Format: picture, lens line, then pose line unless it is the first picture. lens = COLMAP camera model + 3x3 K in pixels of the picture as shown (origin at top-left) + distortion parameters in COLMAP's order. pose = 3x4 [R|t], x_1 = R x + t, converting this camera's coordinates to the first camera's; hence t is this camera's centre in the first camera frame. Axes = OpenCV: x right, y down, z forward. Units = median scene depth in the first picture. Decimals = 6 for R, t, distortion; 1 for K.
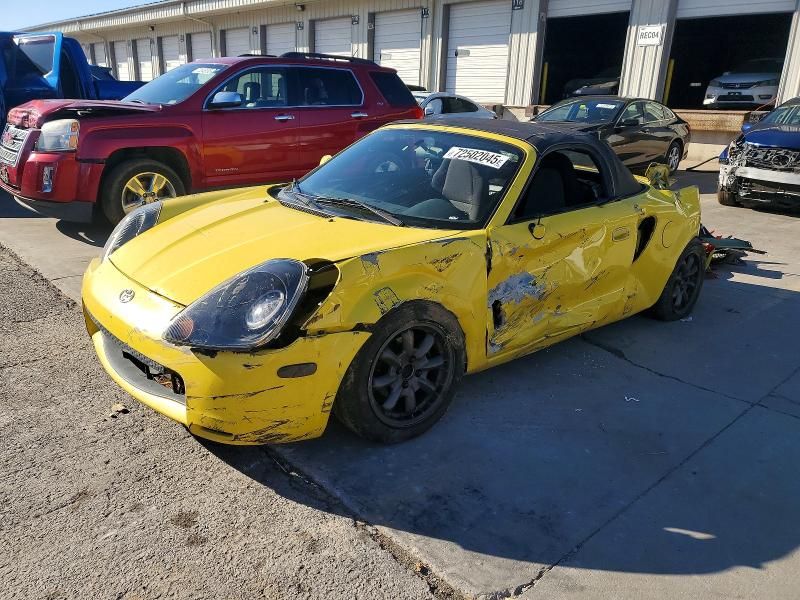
lens RADIAL K [[625.5, 0, 395.1], [0, 625.5, 300.6], [0, 0, 1]] dist [0.000647, 0.006525]
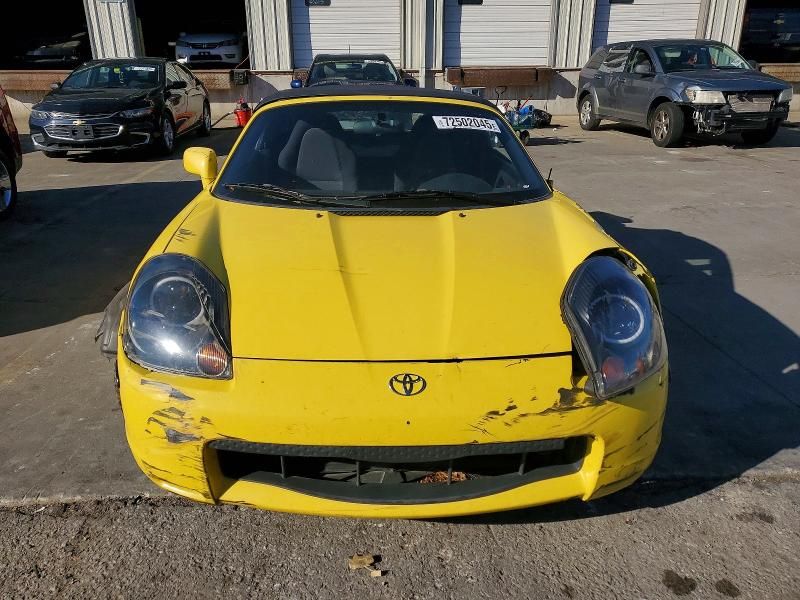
lens RADIAL K [[625.5, 0, 398.6], [0, 625.5, 298.3], [0, 0, 1]] dist [0.000647, 0.006525]
pose [[0.635787, -0.292055, 0.714478, -0.124247], [0.253413, 0.953323, 0.164185, -0.028402], [-0.729079, 0.076671, 0.680121, 0.079616]]
